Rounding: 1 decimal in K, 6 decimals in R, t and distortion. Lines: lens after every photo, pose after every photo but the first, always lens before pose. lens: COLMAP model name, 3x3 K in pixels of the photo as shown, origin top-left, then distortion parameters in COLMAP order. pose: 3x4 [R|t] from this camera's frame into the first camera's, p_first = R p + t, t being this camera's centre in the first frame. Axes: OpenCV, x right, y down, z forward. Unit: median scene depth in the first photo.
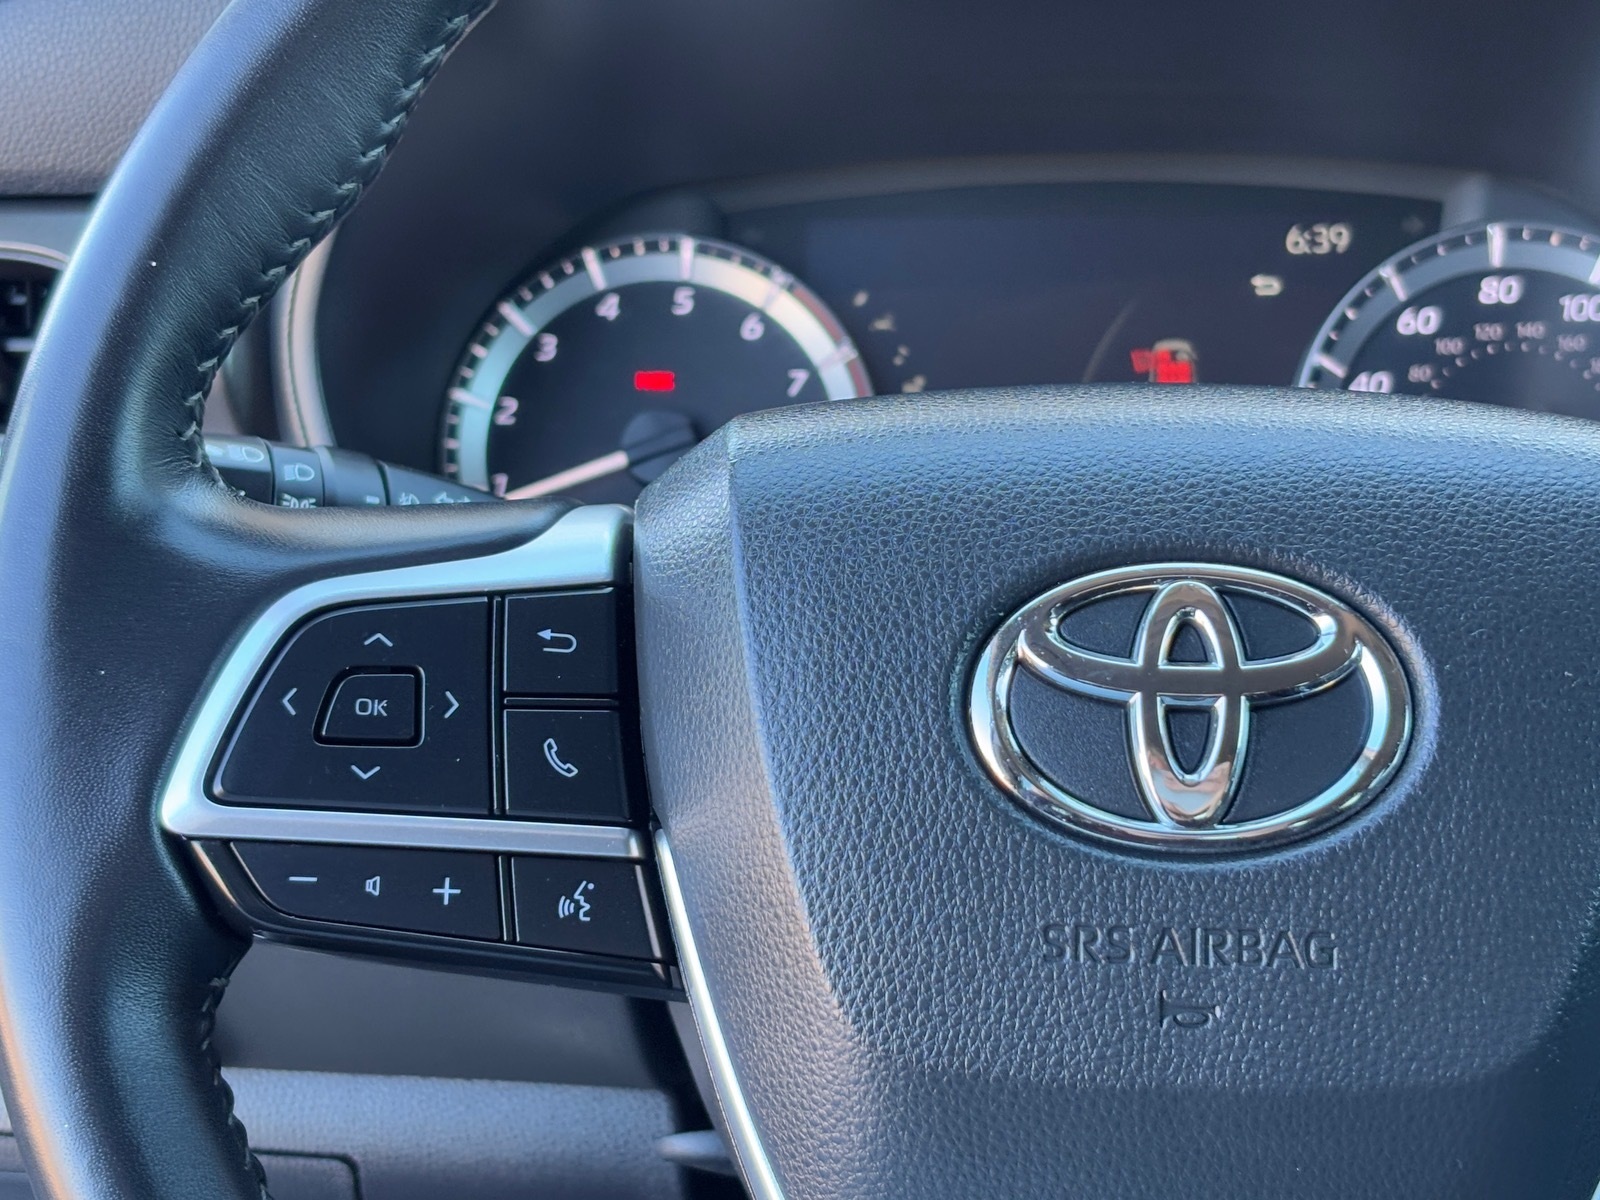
lens RADIAL K [[2732.7, 0, 825.2], [0, 2732.7, 602.9], [0, 0, 1]] dist [0.287072, -1.510514]
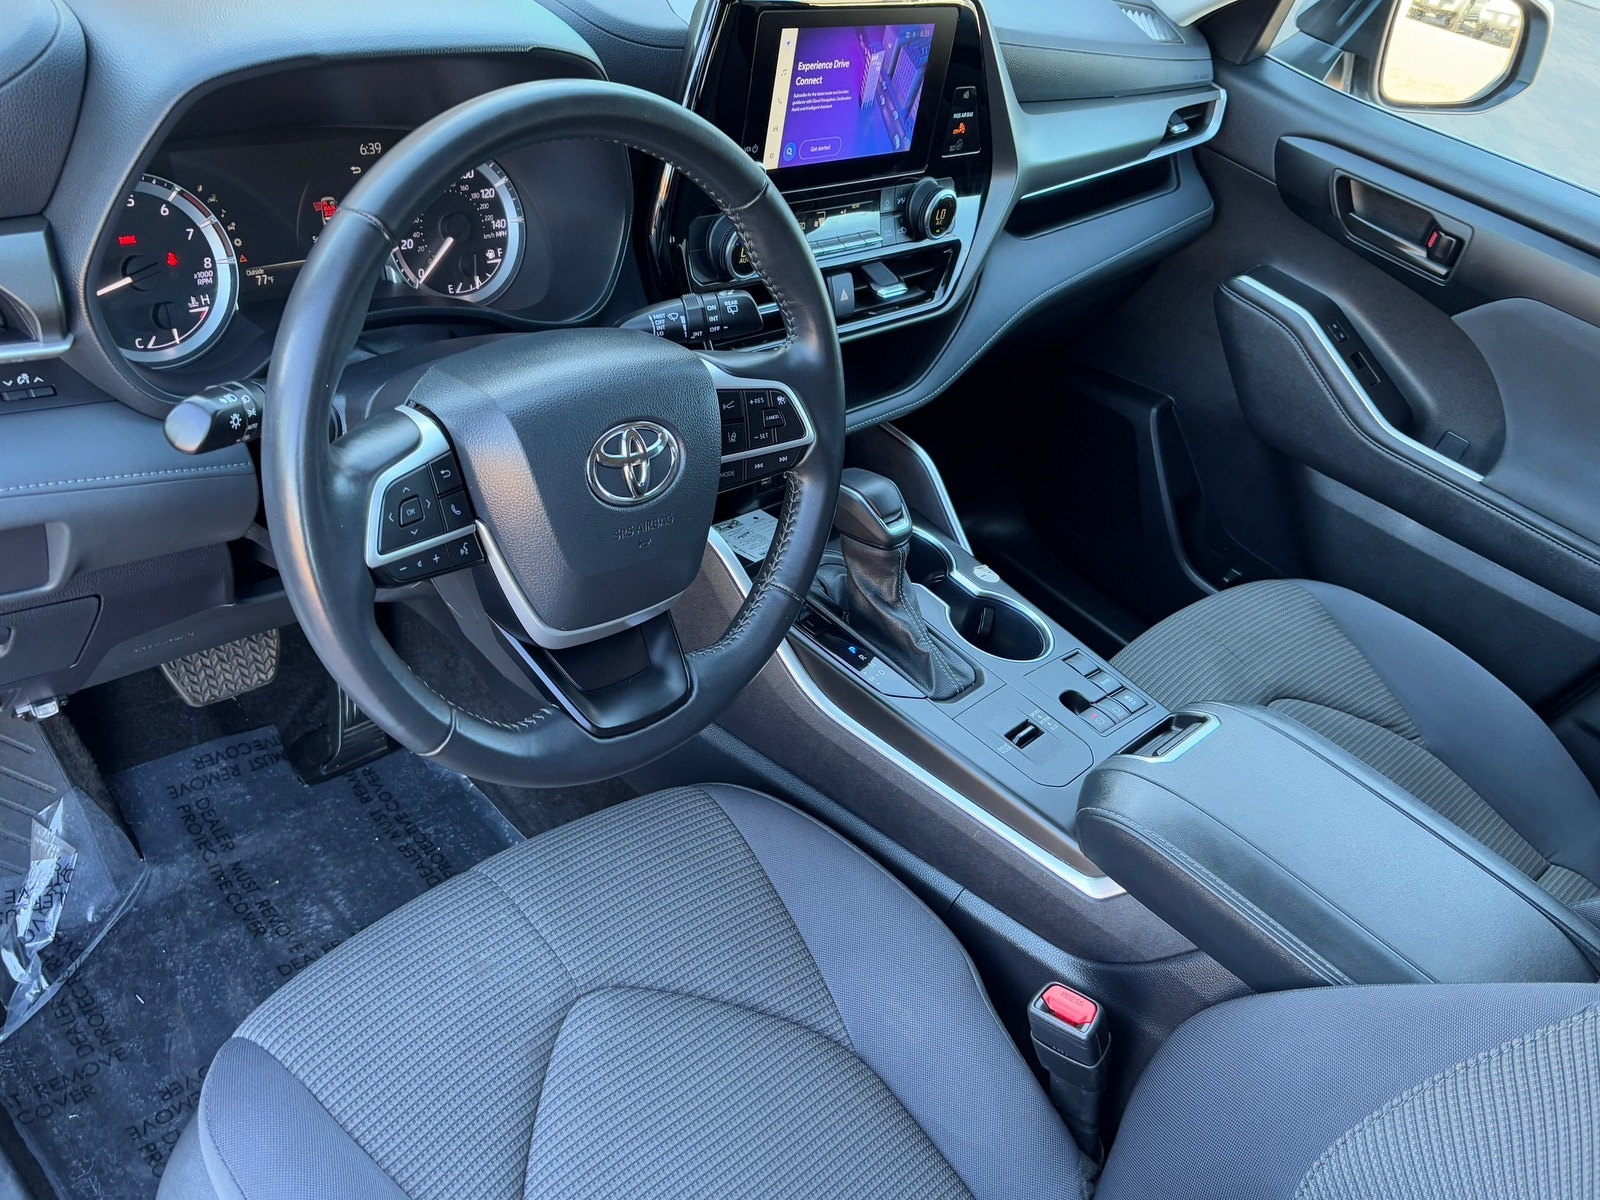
lens RADIAL K [[1365.9, 0, 781.0], [0, 1365.9, 607.8], [0, 0, 1]] dist [0.006653, 0.006207]
pose [[0.661063, -0.310389, 0.683121, -1.005137], [-0.038586, 0.895160, 0.444072, -0.585245], [-0.749337, -0.319919, 0.579780, -0.257835]]
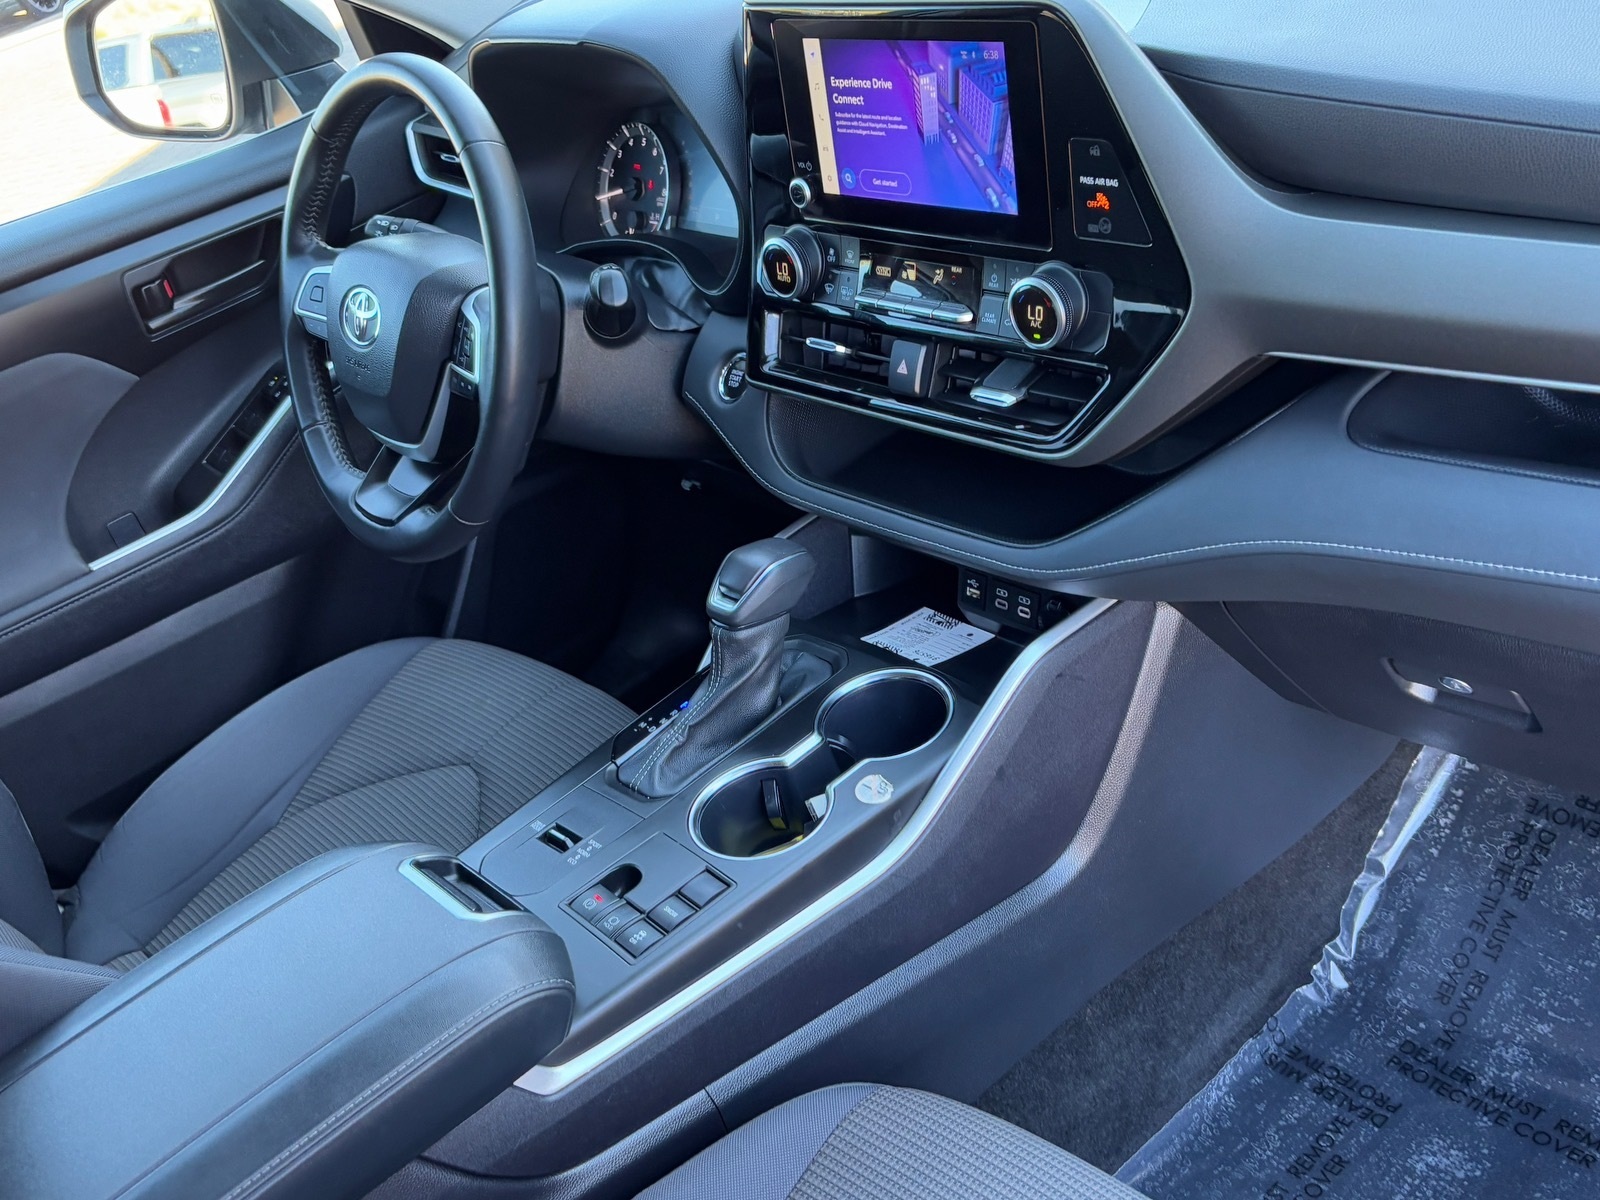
lens RADIAL K [[1606.1, 0, 807.6], [0, 1606.1, 612.1], [0, 0, 1]] dist [0.155733, -0.494781]
pose [[0.674936, 0.258529, -0.691104, 2.847523], [0.020526, 0.929672, 0.367817, -0.535997], [0.737591, -0.262438, 0.622162, -0.414733]]
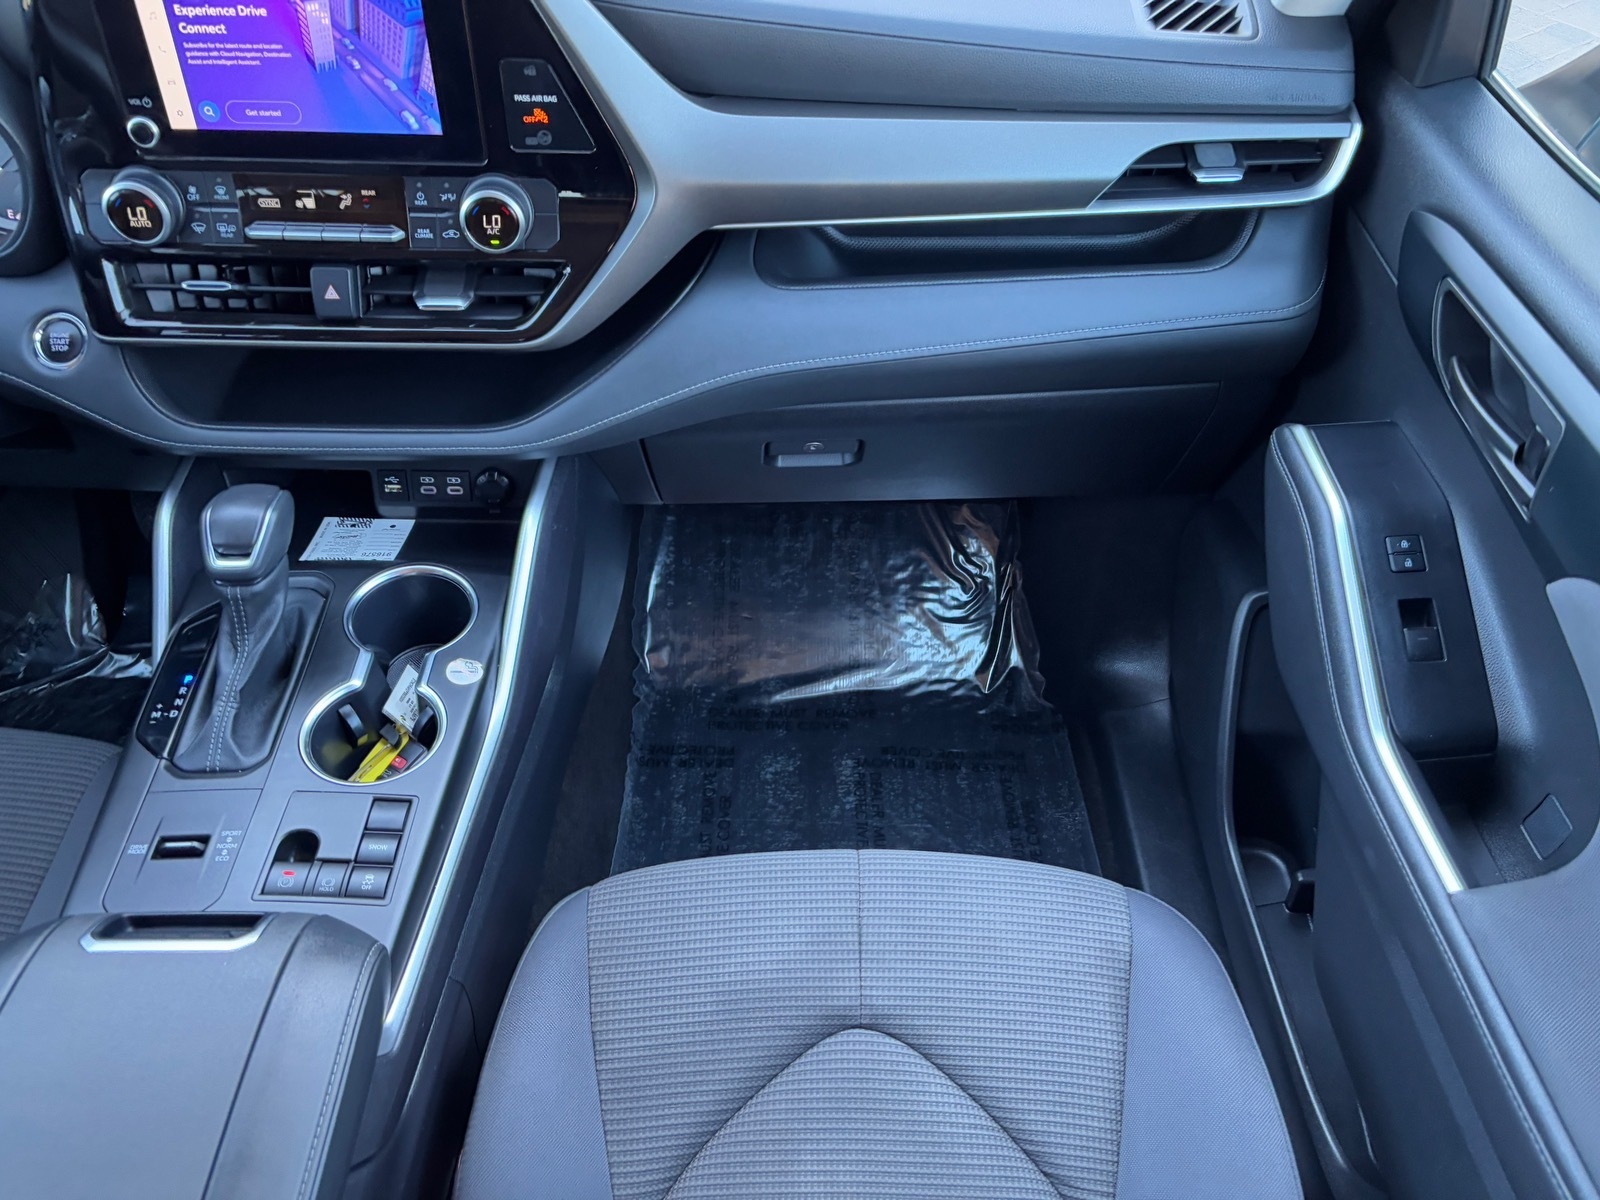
lens RADIAL K [[1199.0, 0, 797.0], [0, 1199.0, 596.9], [0, 0, 1]] dist [0.088547, -0.109783]
pose [[0.998852, -0.001529, 0.047878, 1.762325], [-0.021721, 0.876368, 0.481152, -0.502484], [-0.042695, -0.481639, 0.875329, -0.665129]]
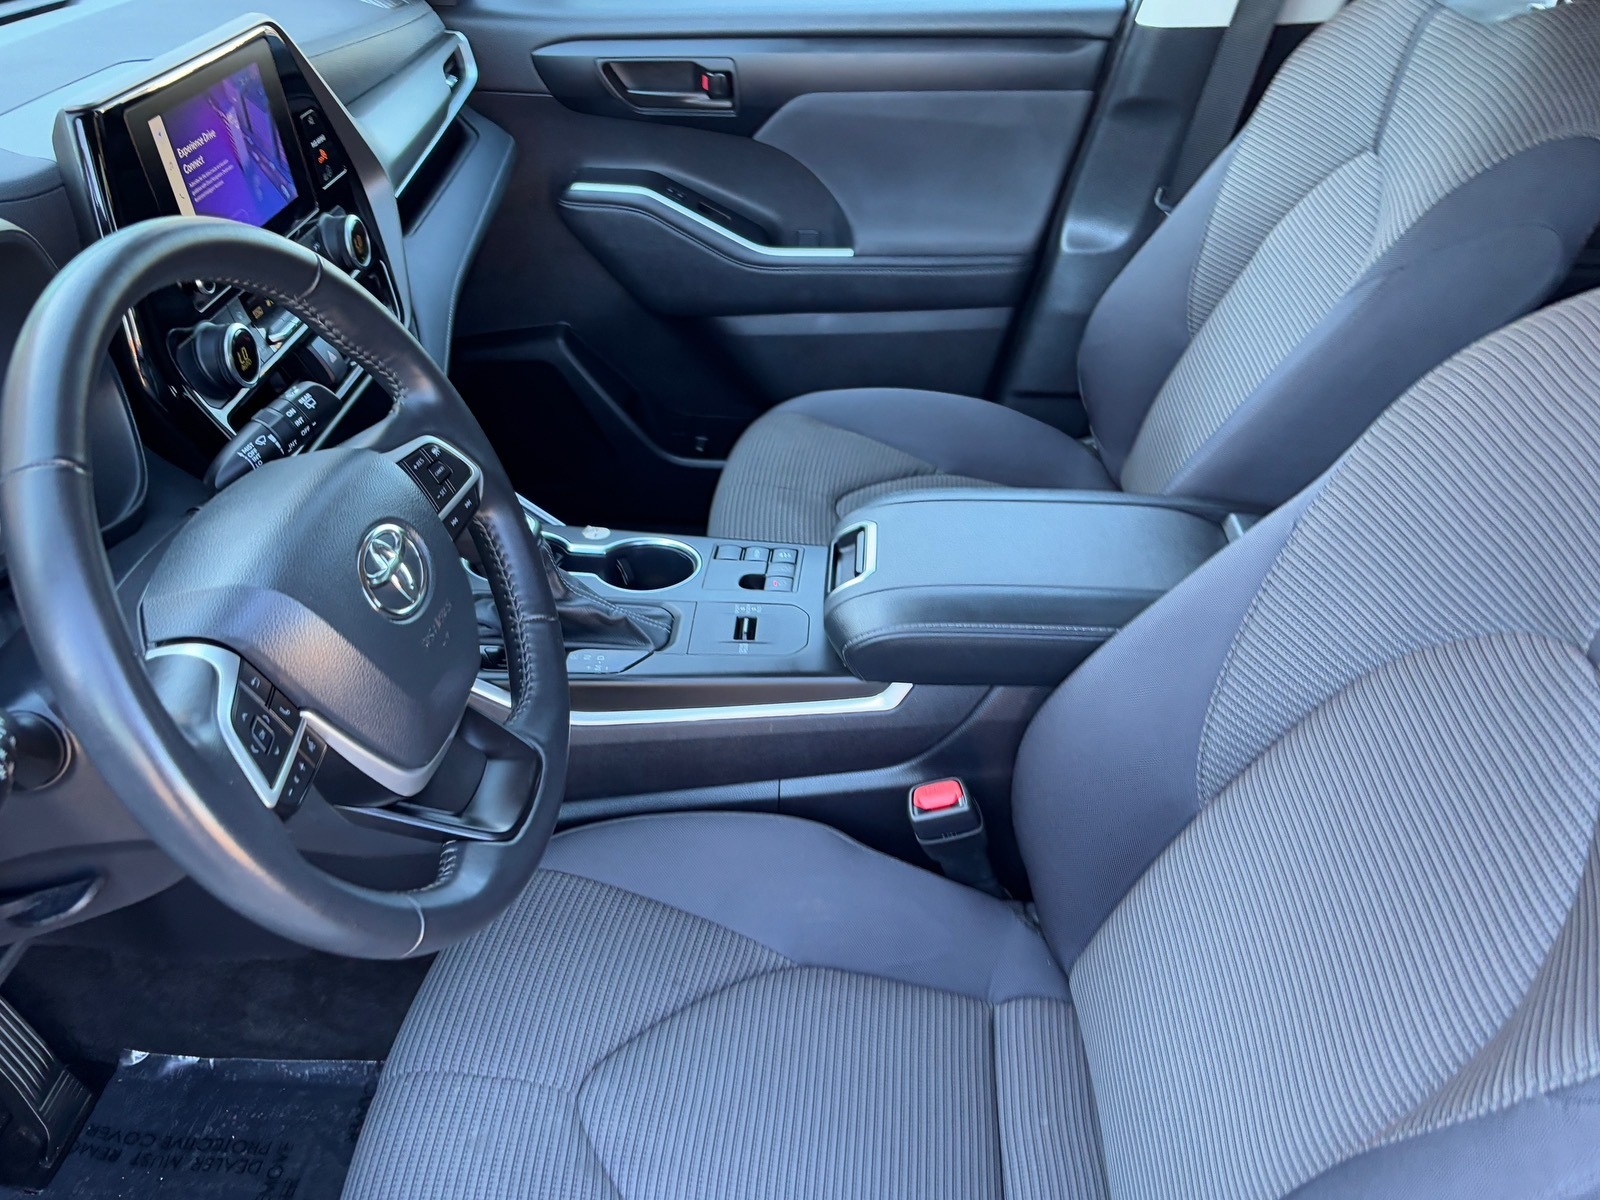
lens RADIAL K [[1360.2, 0, 803.9], [0, 1360.2, 622.4], [0, 0, 1]] dist [-0.000560, 0.004226]
pose [[0.031558, -0.549722, 0.834752, -1.255519], [0.266445, 0.809573, 0.523067, -0.637832], [-0.963333, 0.205909, 0.172019, 0.218613]]
